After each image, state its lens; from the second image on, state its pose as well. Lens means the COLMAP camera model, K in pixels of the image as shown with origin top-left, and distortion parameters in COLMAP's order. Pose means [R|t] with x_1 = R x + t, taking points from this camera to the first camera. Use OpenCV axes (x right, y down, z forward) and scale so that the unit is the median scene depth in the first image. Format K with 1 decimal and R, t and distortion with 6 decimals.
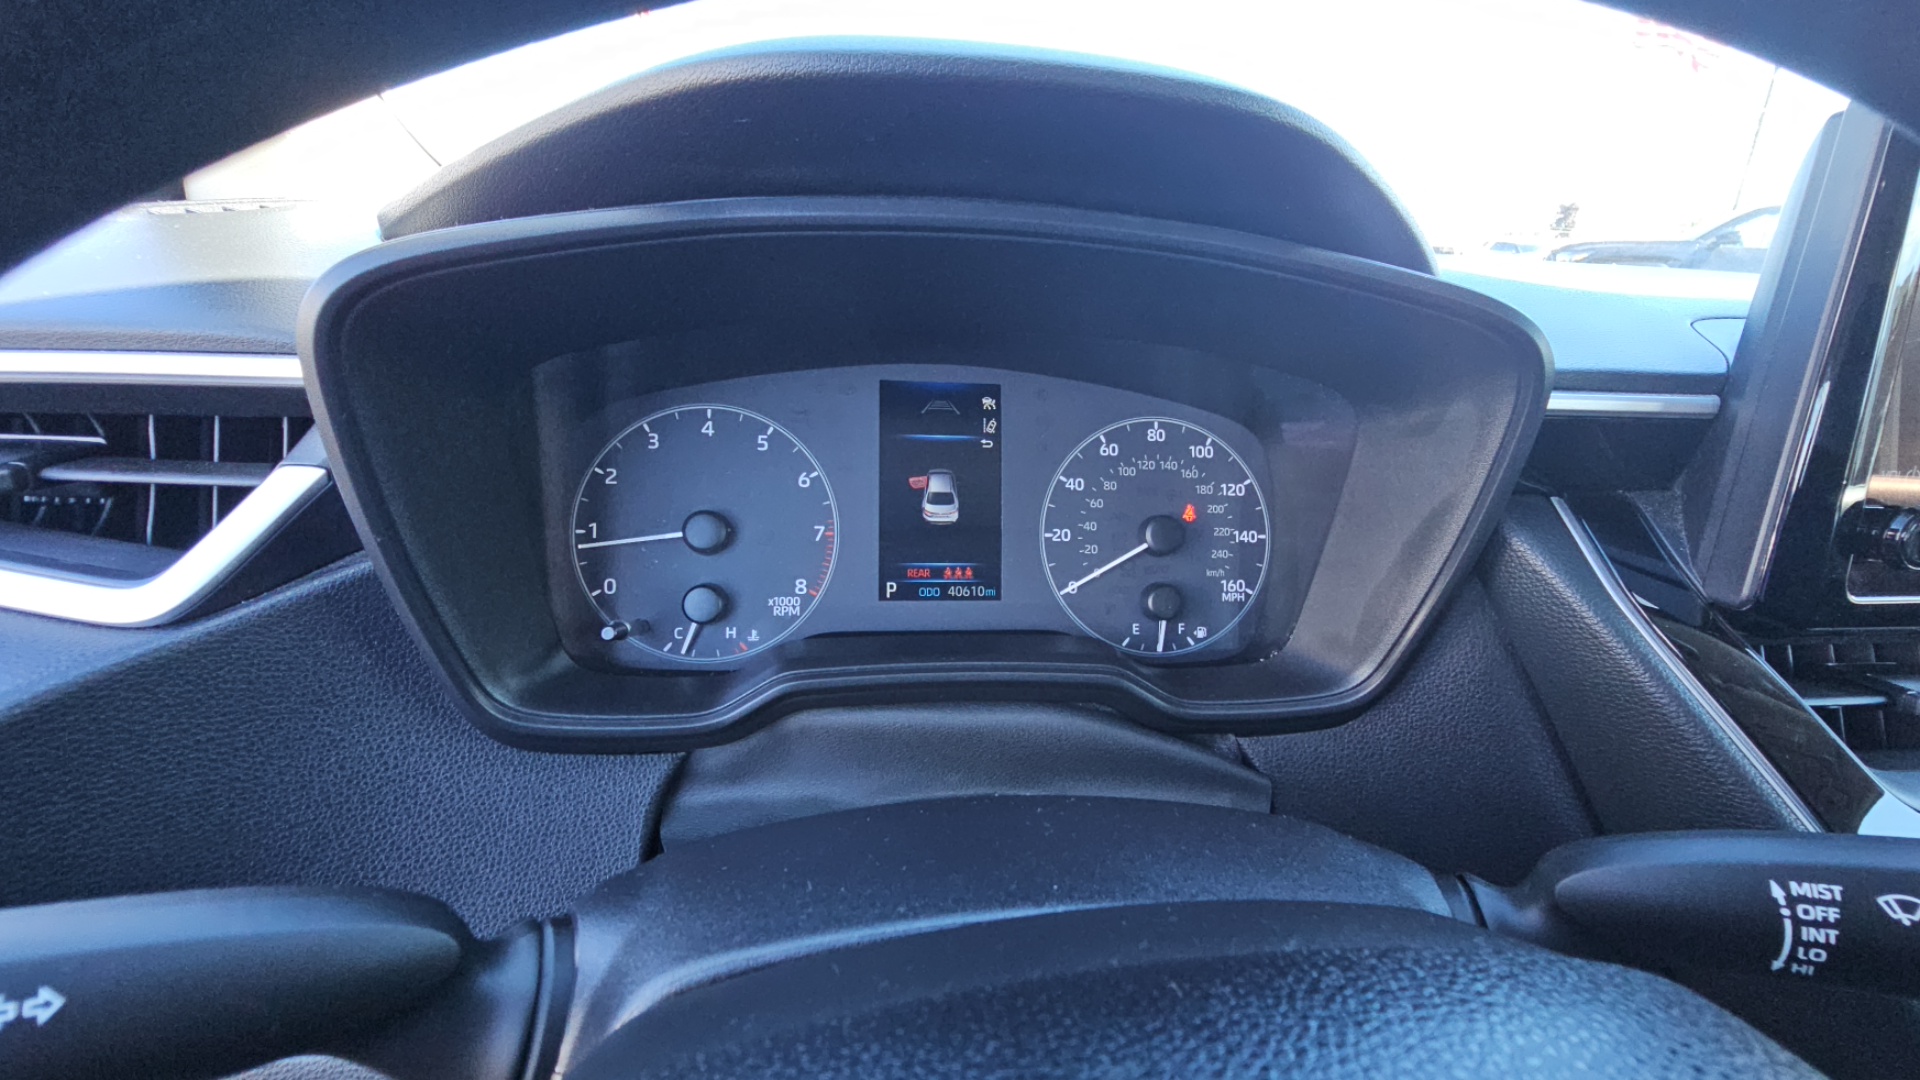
lens RADIAL K [[856.6, 0, 977.2], [0, 856.6, 551.8], [0, 0, 1]] dist [0.007578, -0.006829]
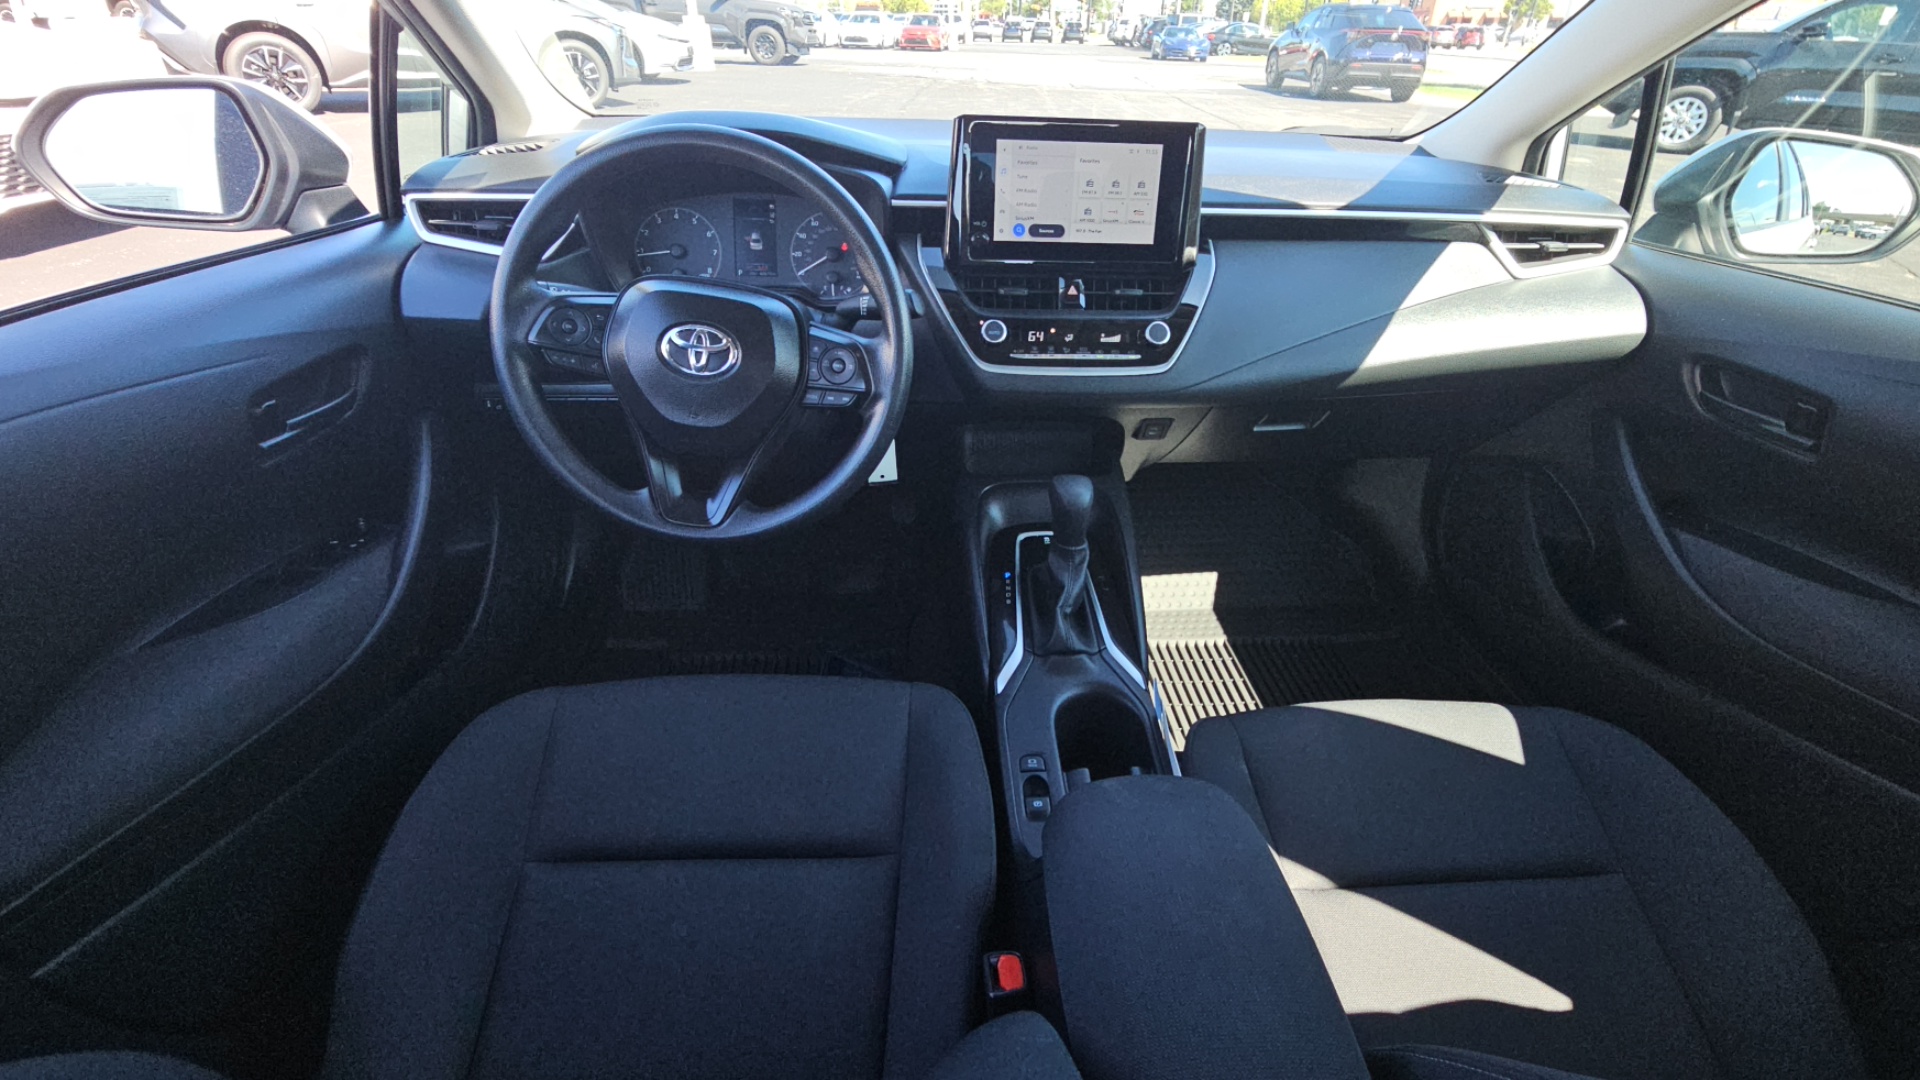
lens RADIAL K [[856.6, 0, 976.4], [0, 856.6, 547.7], [0, 0, 1]] dist [0.007578, -0.006829]
pose [[0.998175, 0.015234, -0.058442, 0.950079], [-0.003912, 0.981940, 0.189150, 0.434841], [0.060268, -0.188576, 0.980207, -2.153311]]
